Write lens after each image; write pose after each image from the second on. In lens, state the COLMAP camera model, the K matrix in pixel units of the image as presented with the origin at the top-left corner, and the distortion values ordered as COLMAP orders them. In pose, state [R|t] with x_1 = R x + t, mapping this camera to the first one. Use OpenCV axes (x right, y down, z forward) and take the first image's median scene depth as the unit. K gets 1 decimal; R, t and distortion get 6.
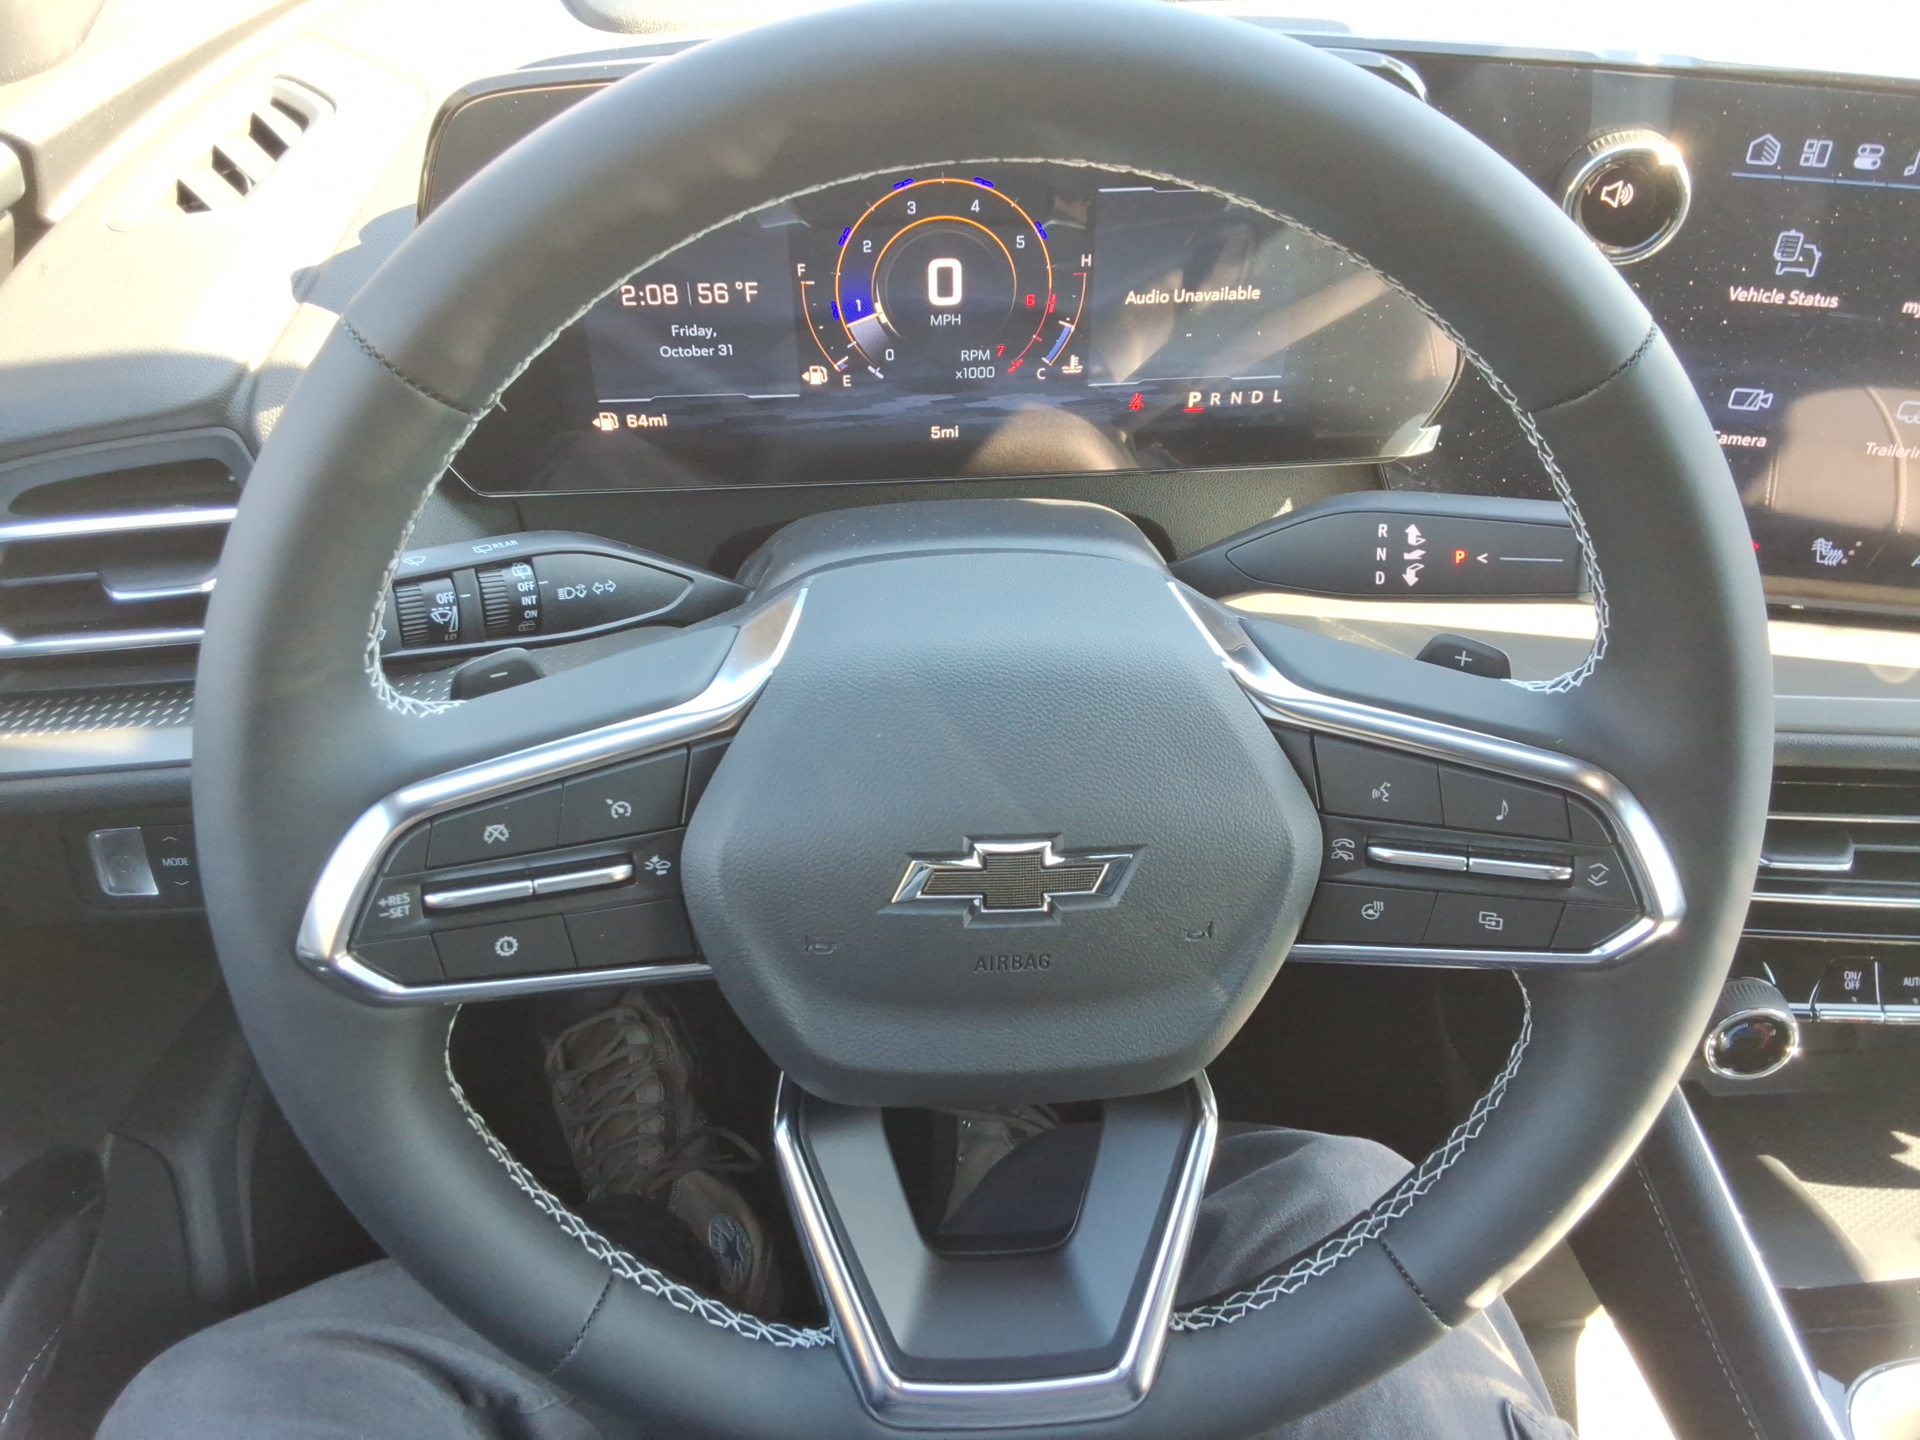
lens RADIAL K [[1526.4, 0, 968.3], [0, 1526.4, 724.7], [0, 0, 1]] dist [0.137611, -0.226545]
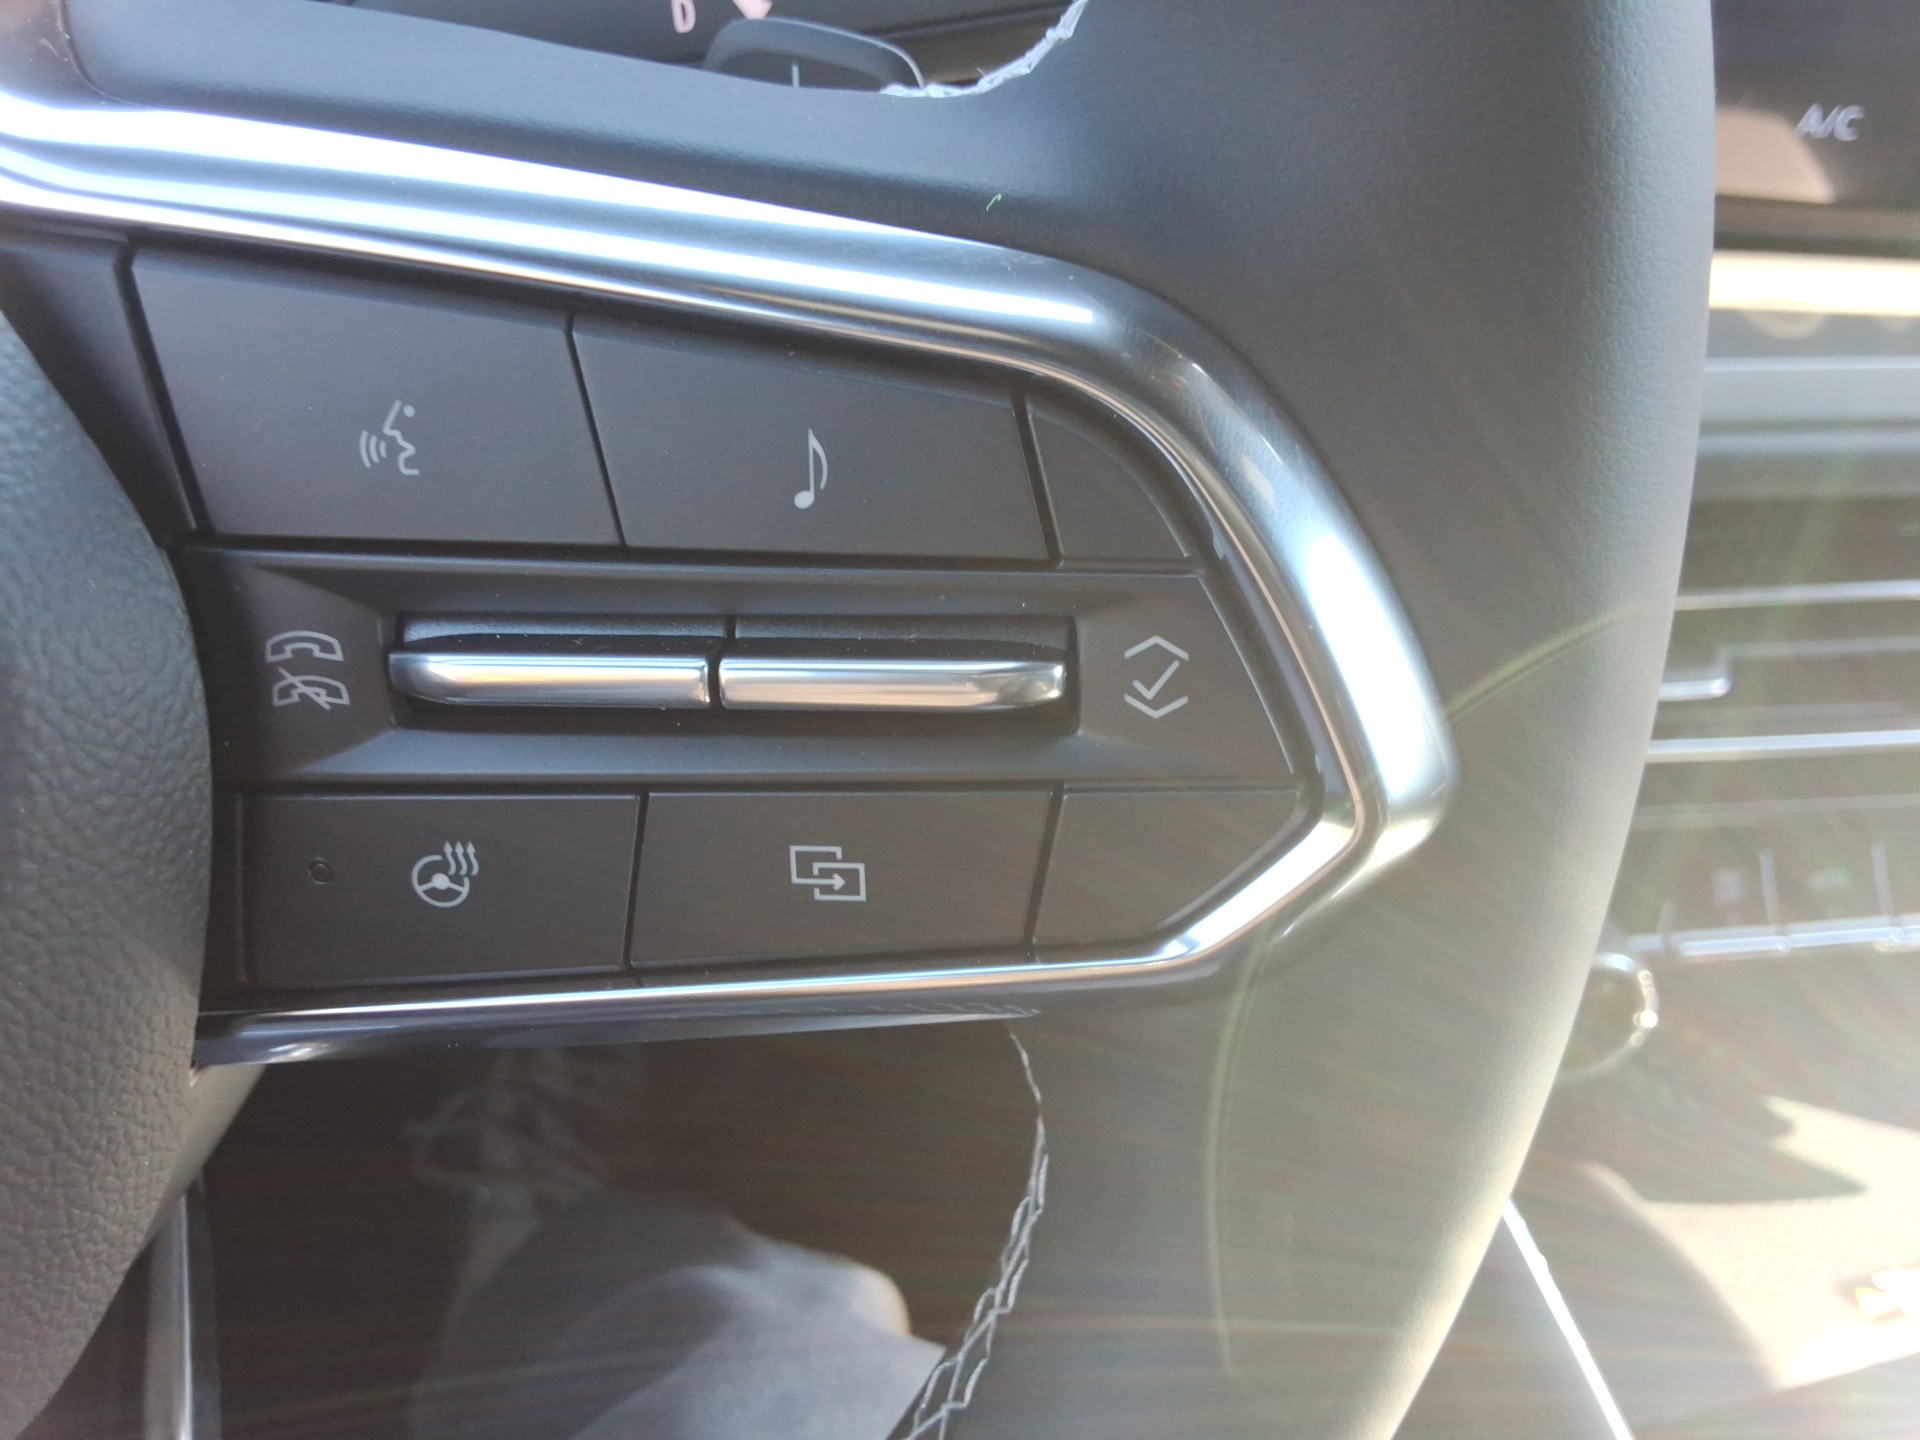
lens RADIAL K [[1526.4, 0, 968.3], [0, 1526.4, 724.7], [0, 0, 1]] dist [0.137611, -0.226545]
pose [[0.987151, -0.077936, 0.139494, 0.323892], [0.072191, 0.996339, 0.045789, 0.087335], [-0.142552, -0.035130, 0.989164, 0.711275]]
